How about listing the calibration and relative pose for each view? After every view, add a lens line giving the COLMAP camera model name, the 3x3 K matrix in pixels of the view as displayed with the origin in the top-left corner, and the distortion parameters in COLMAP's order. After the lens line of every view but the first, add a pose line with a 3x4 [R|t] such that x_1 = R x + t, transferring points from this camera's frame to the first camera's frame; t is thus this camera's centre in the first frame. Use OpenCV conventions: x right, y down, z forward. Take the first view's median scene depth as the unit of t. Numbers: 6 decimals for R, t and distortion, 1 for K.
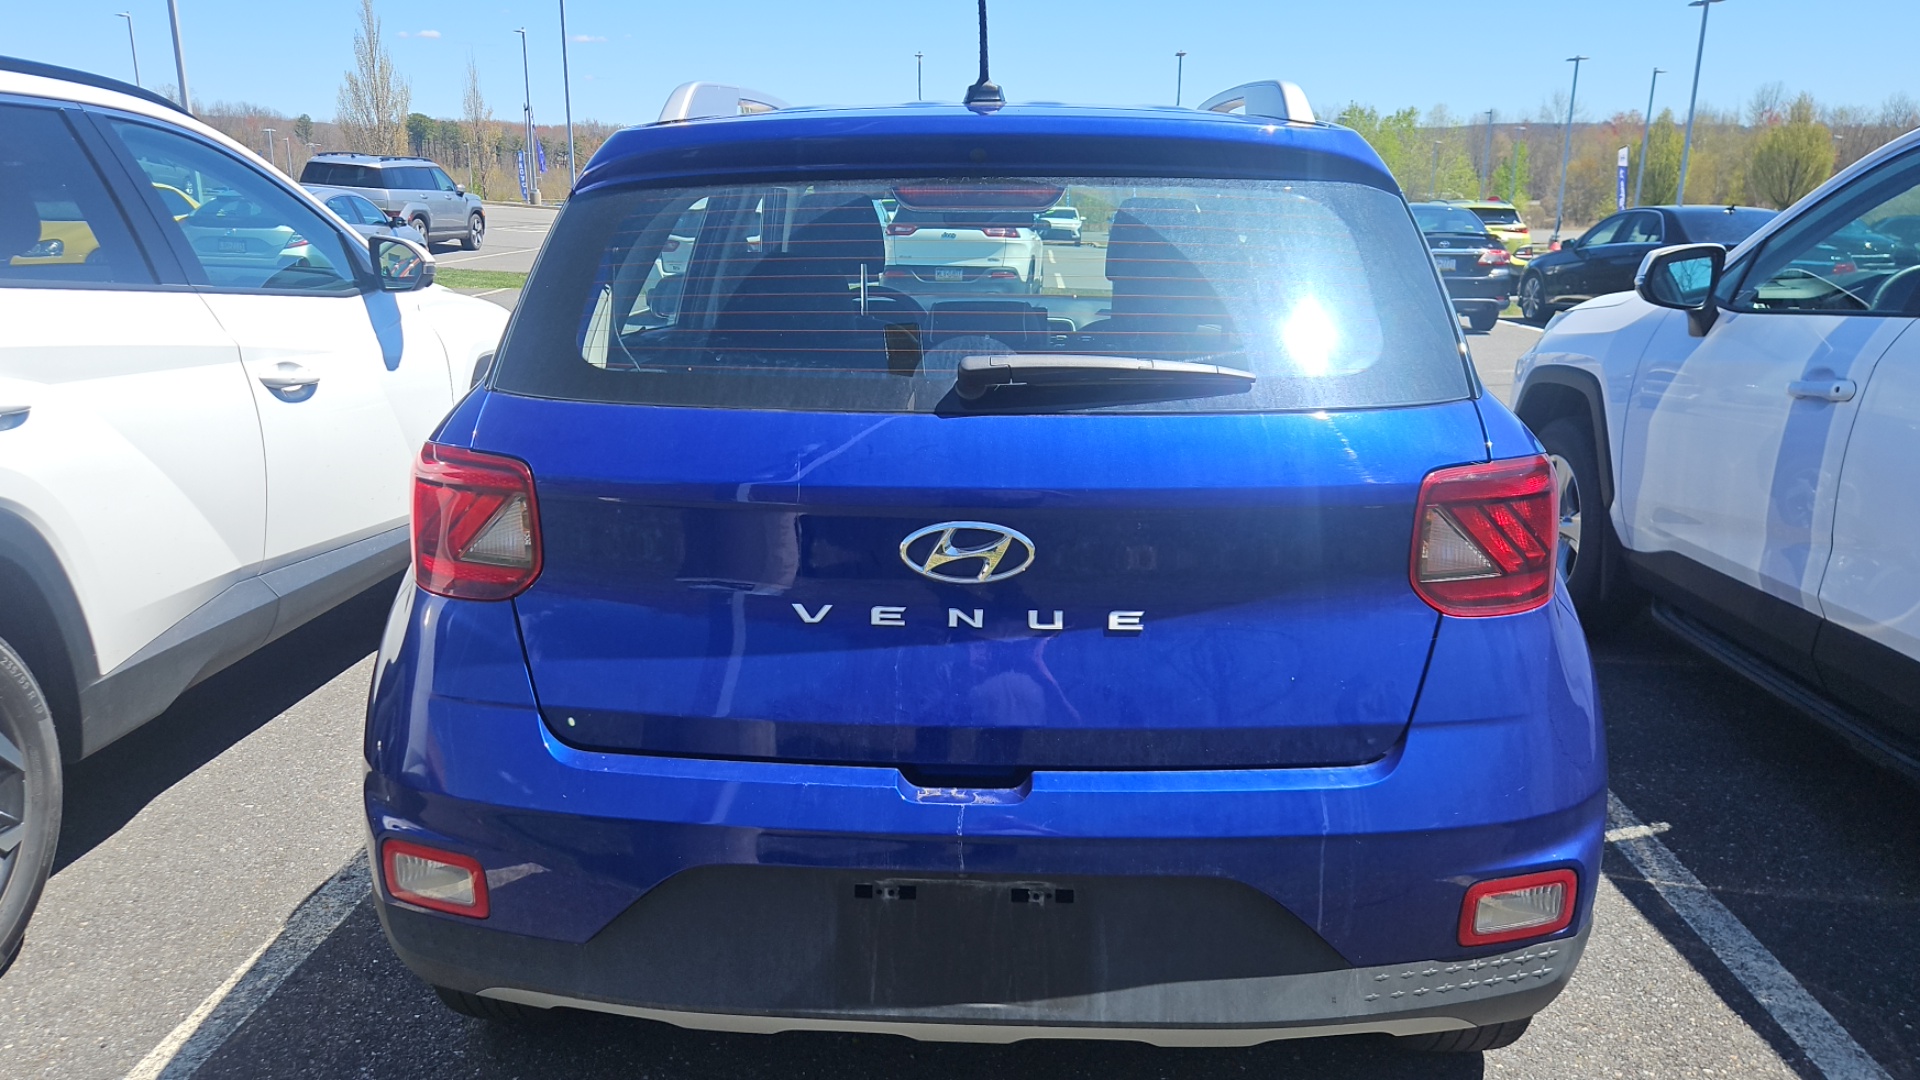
lens RADIAL K [[1389.0, 0, 949.1], [0, 1389.0, 538.5], [0, 0, 1]] dist [0.095974, -0.088475]
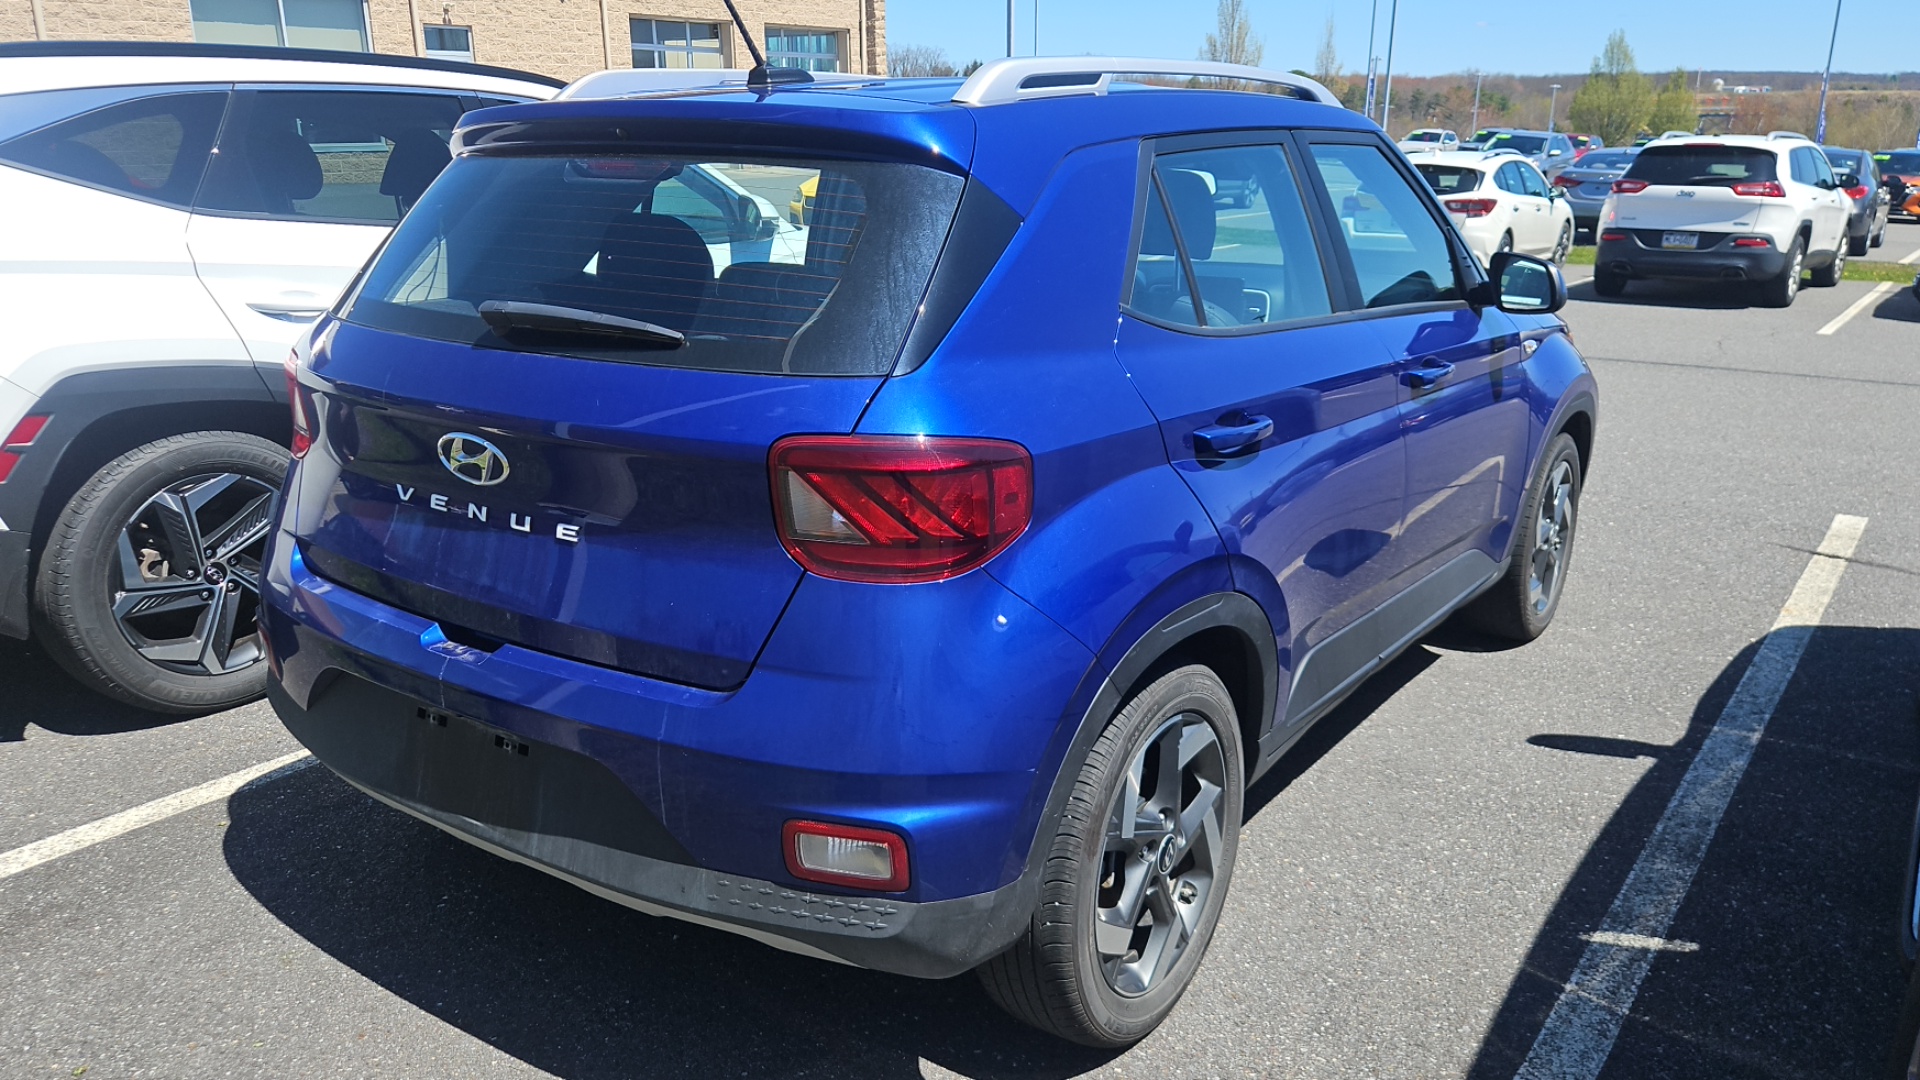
lens RADIAL K [[1389.0, 0, 949.1], [0, 1389.0, 538.5], [0, 0, 1]] dist [0.095974, -0.088475]
pose [[0.843536, 0.145320, -0.517038, 1.013634], [-0.129462, 0.989329, 0.066848, -0.057747], [0.521235, 0.010548, 0.853348, 0.145663]]
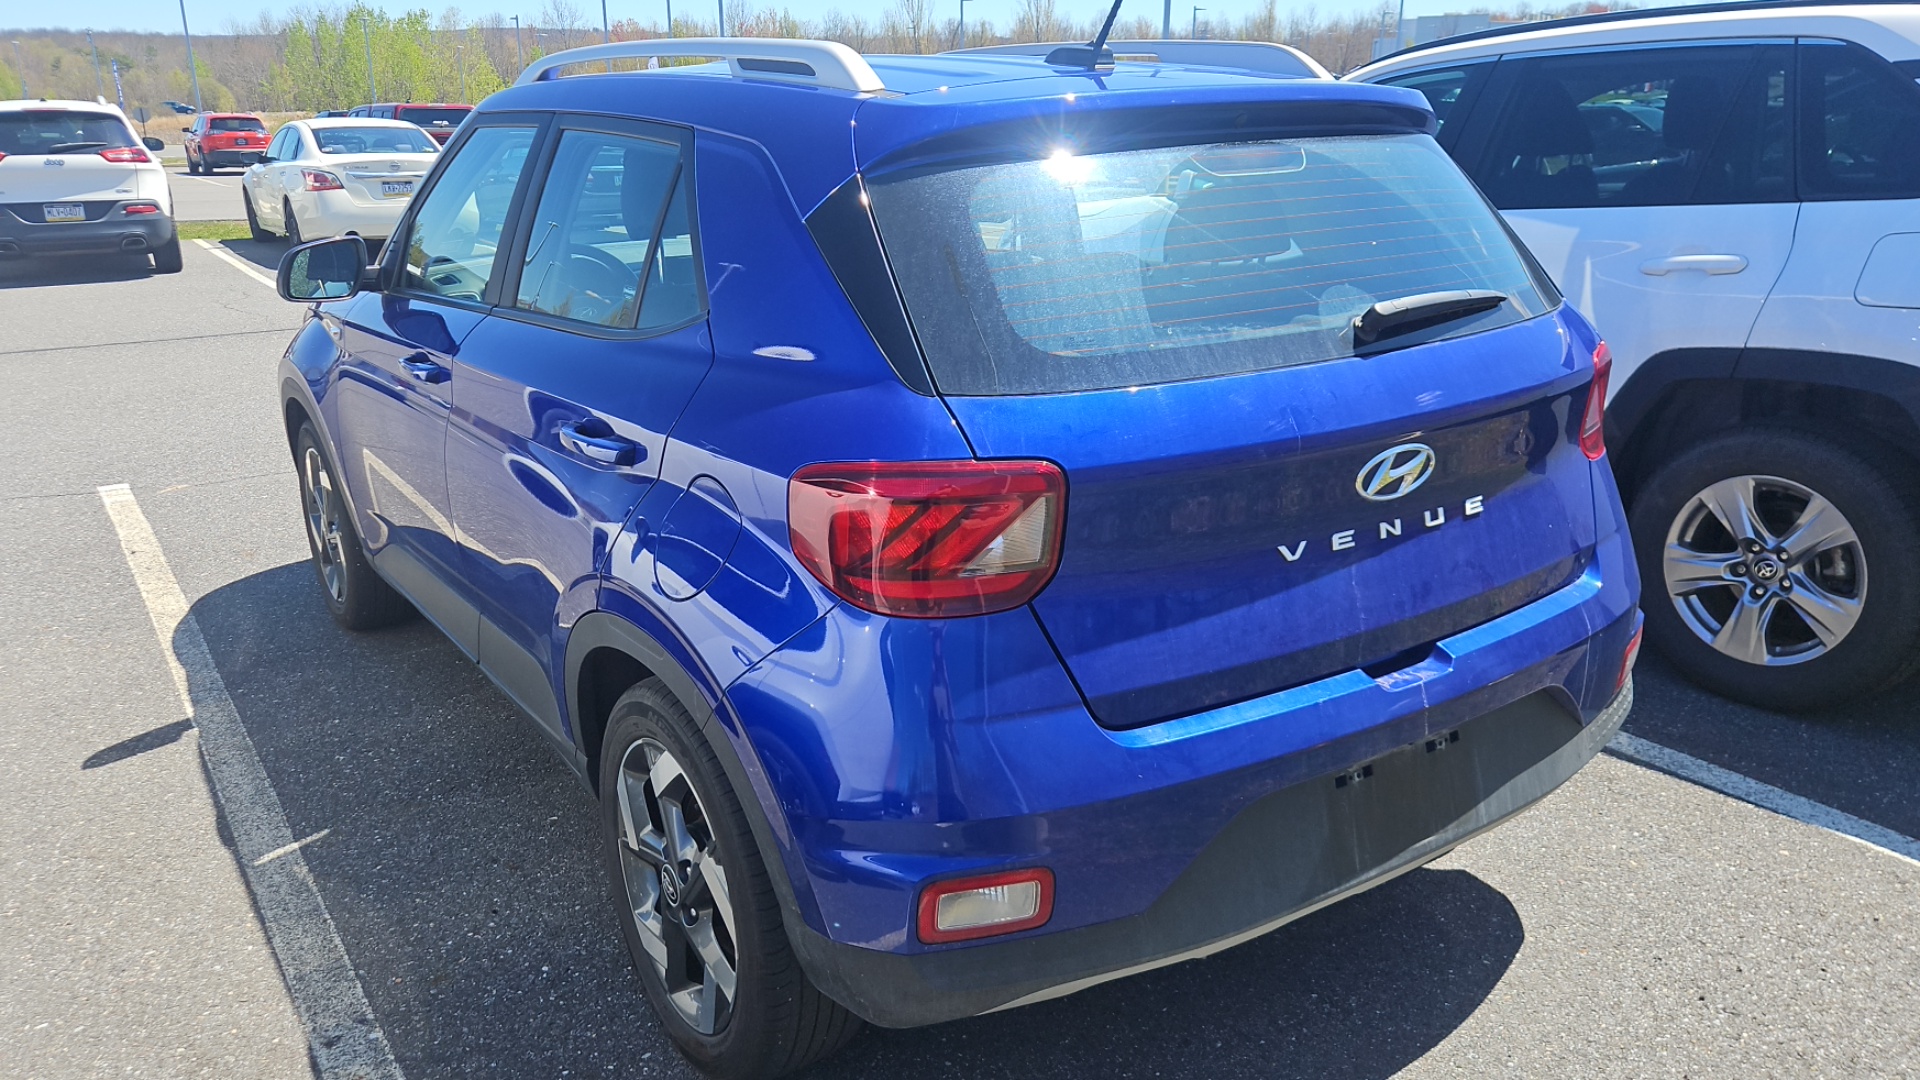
lens RADIAL K [[1389.0, 0, 949.1], [0, 1389.0, 538.5], [0, 0, 1]] dist [0.095974, -0.088475]
pose [[0.801658, -0.196263, 0.564646, -0.941830], [0.161068, 0.980551, 0.112149, -0.125032], [-0.575675, 0.001041, 0.817678, 0.249299]]
